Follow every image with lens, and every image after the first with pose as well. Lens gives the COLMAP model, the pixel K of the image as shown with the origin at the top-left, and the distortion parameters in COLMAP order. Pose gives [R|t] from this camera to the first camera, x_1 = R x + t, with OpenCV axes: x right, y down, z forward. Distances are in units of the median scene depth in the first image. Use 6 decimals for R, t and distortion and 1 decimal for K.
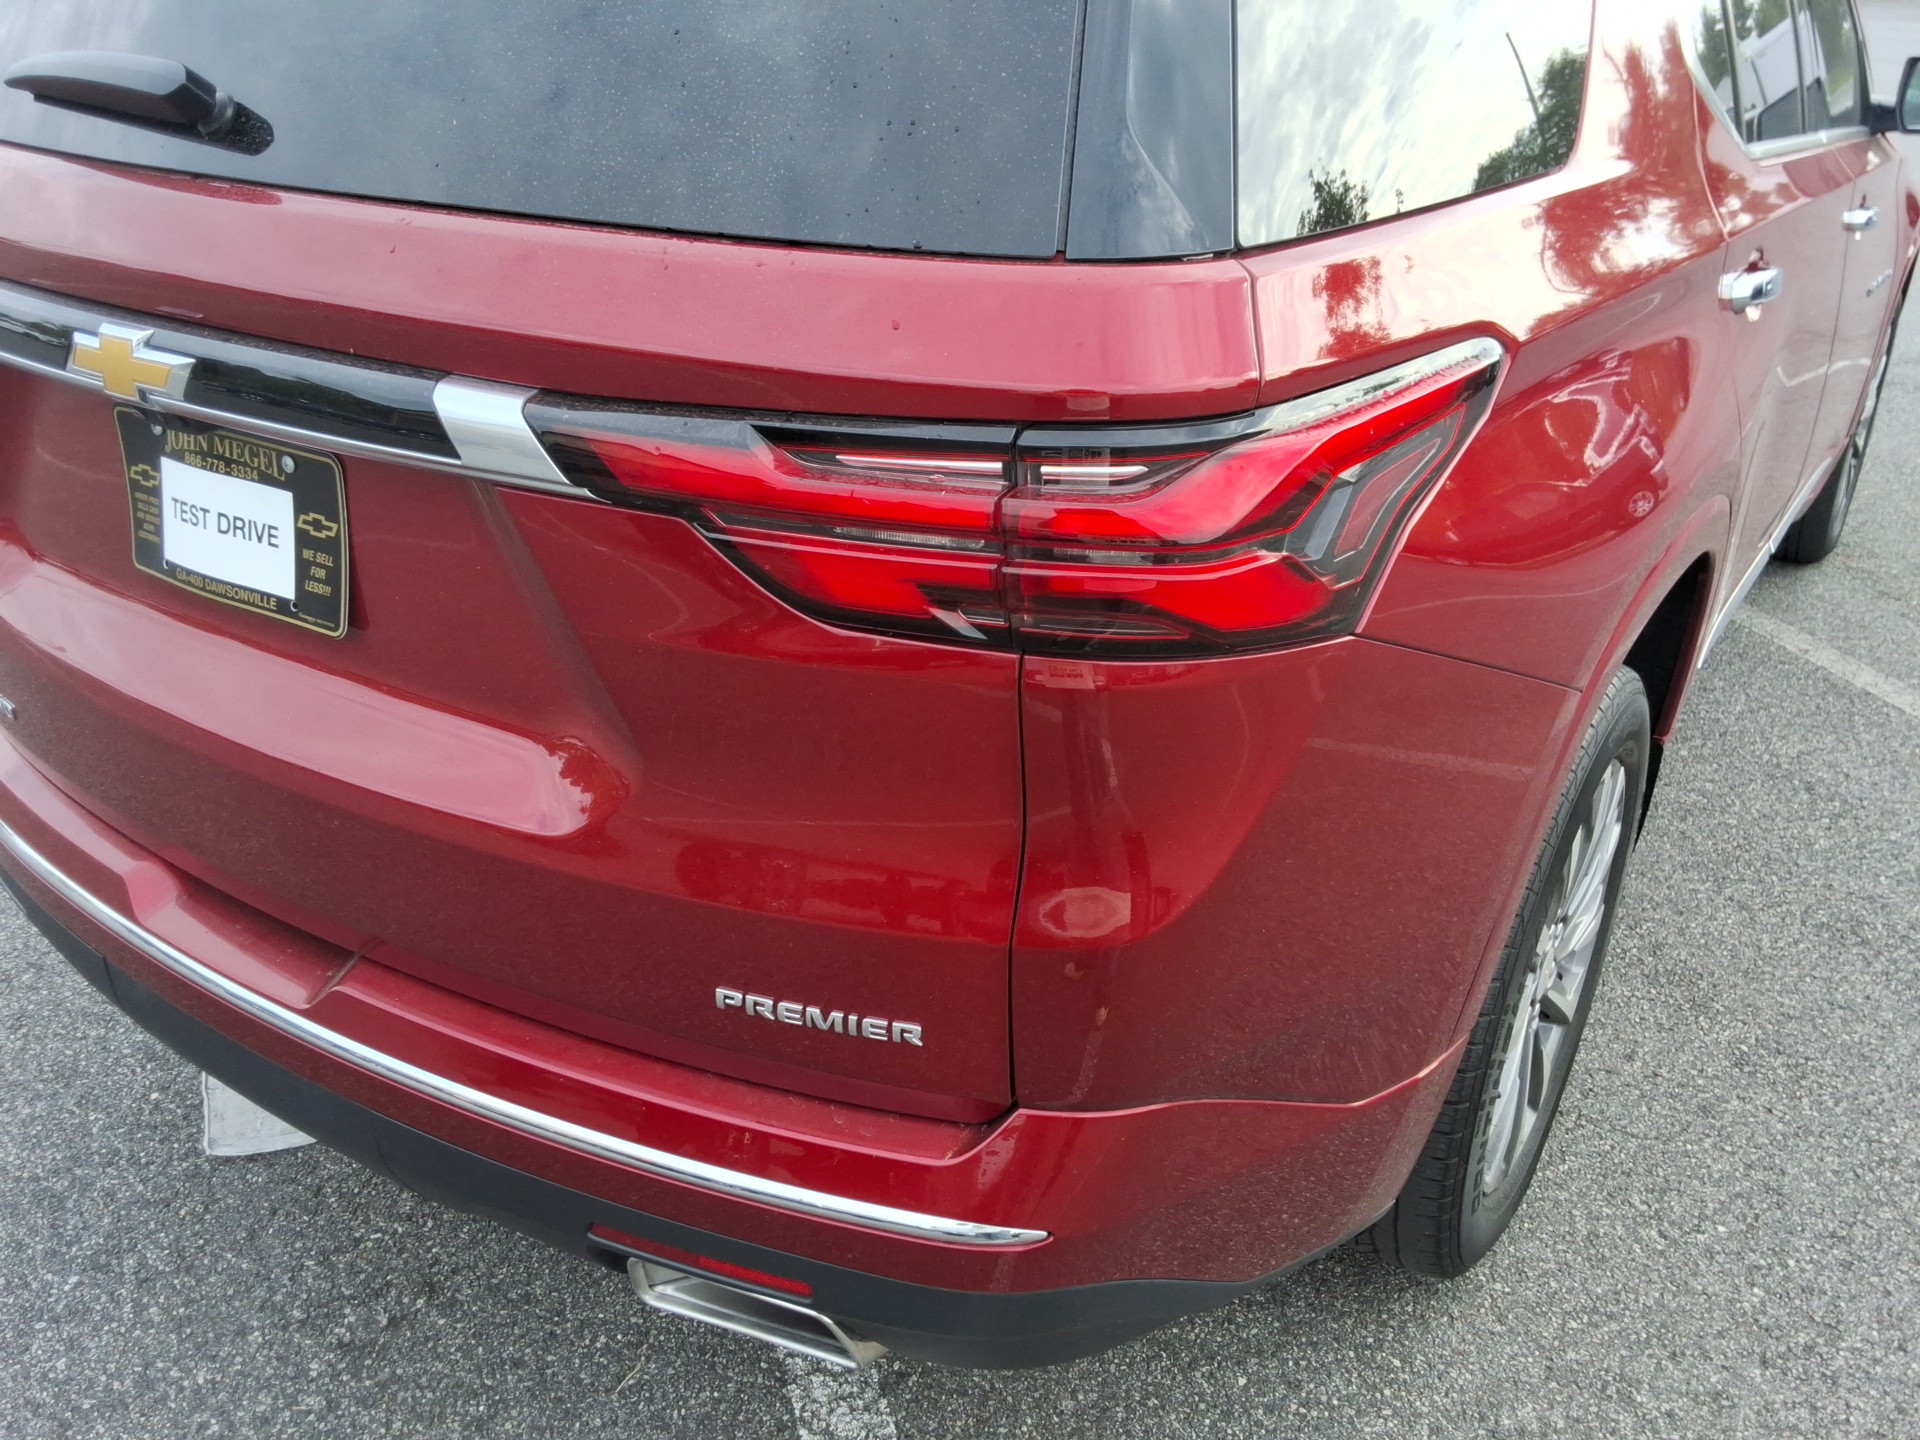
lens RADIAL K [[1513.9, 0, 984.4], [0, 1513.9, 727.0], [0, 0, 1]] dist [0.119839, -0.186643]
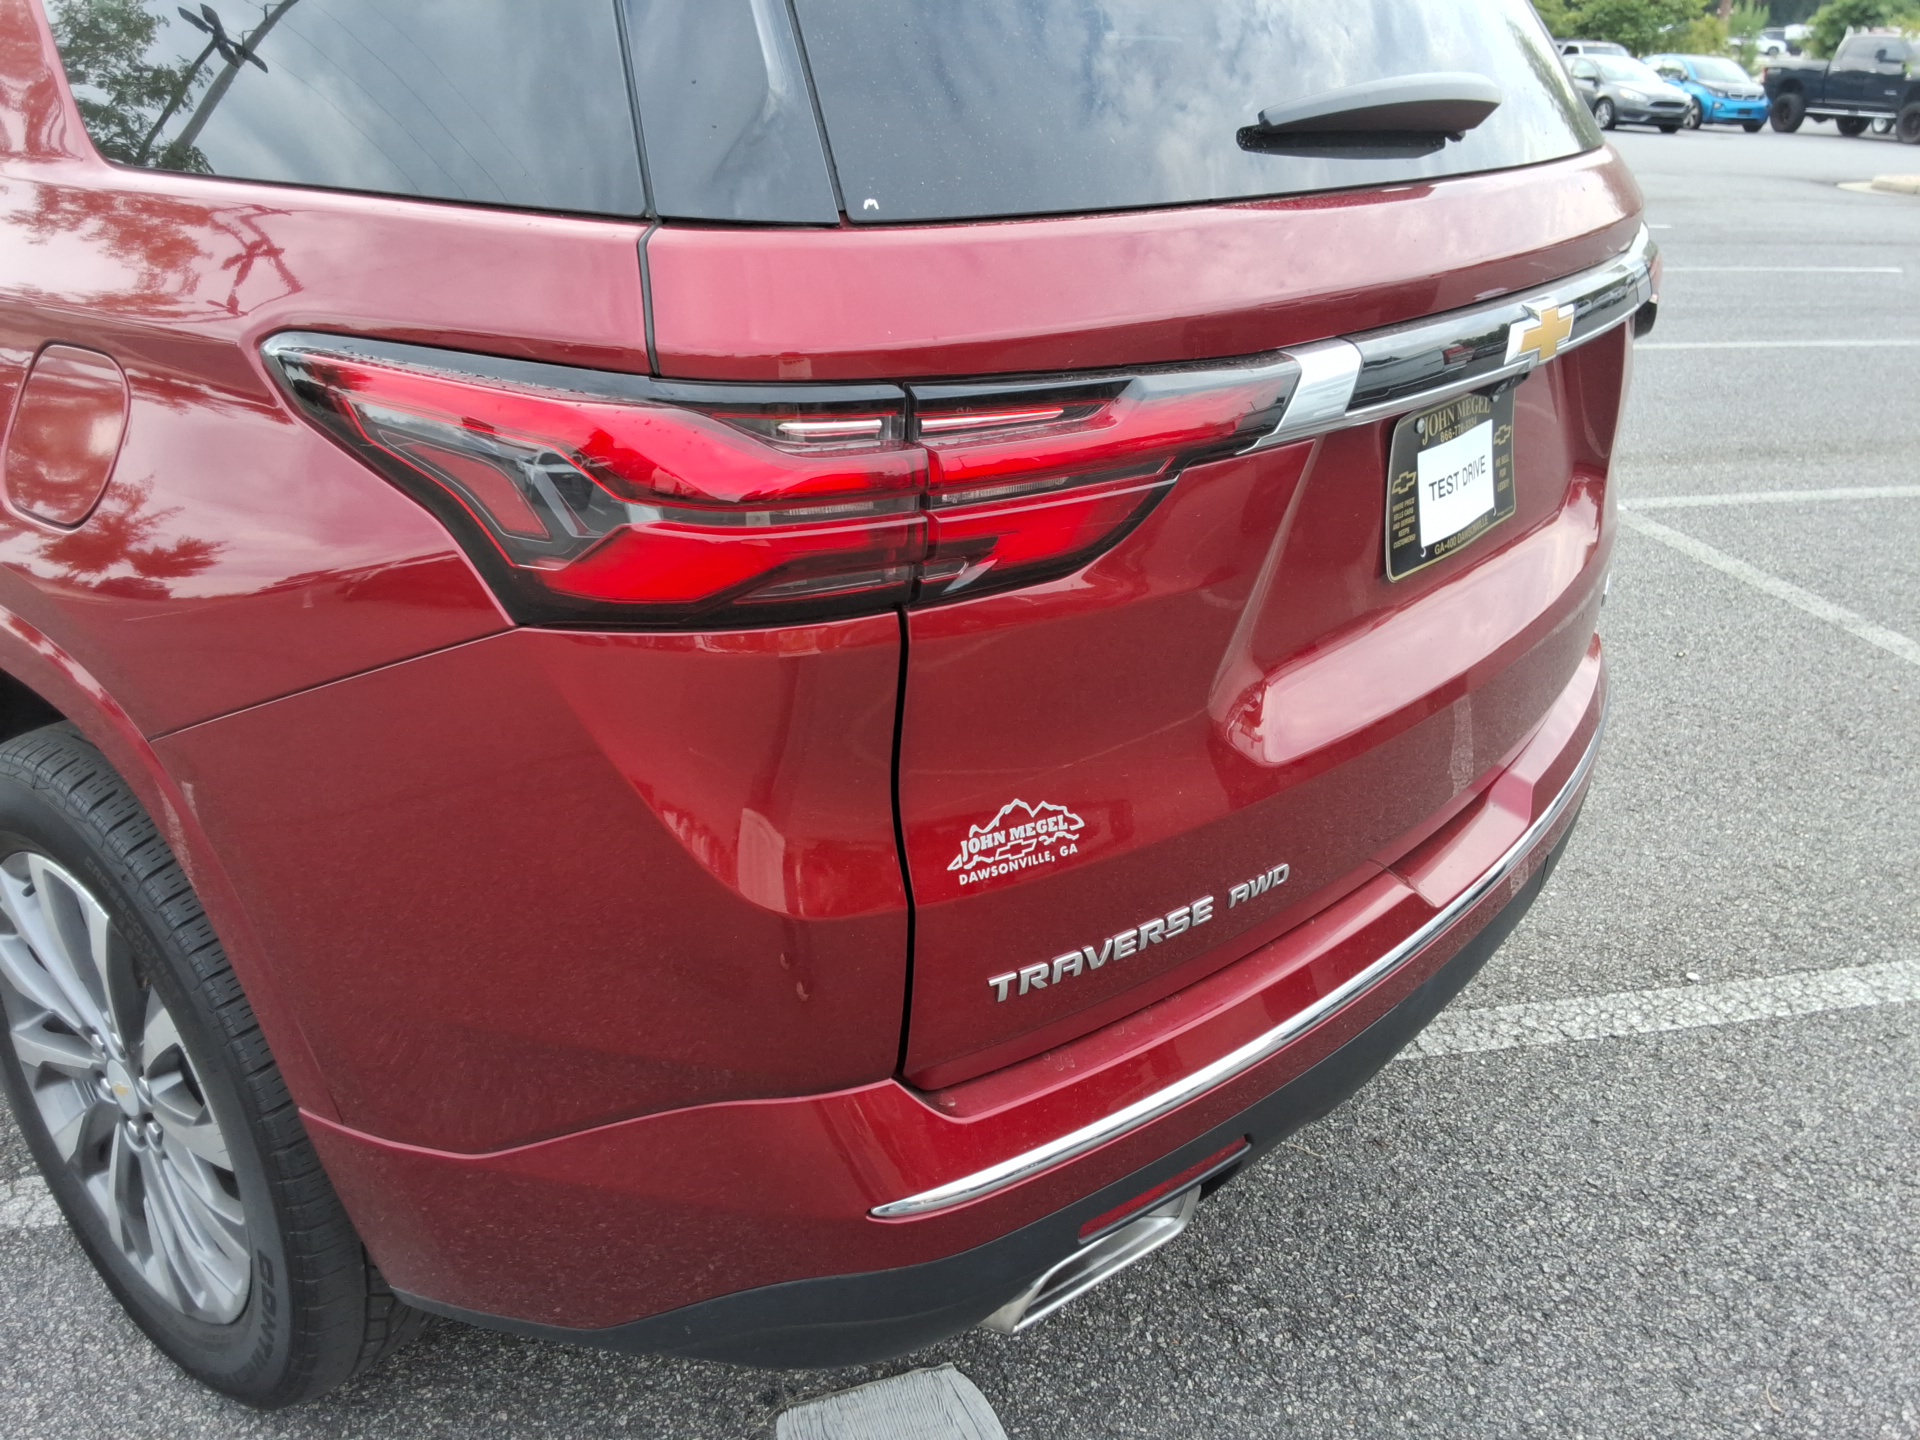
lens RADIAL K [[1542.6, 0, 967.3], [0, 1542.6, 724.4], [0, 0, 1]] dist [0.122826, -0.187926]
pose [[0.107950, -0.425271, 0.898605, -1.739433], [0.426359, 0.836347, 0.344588, -0.562575], [-0.898089, 0.345931, 0.271602, 1.120993]]
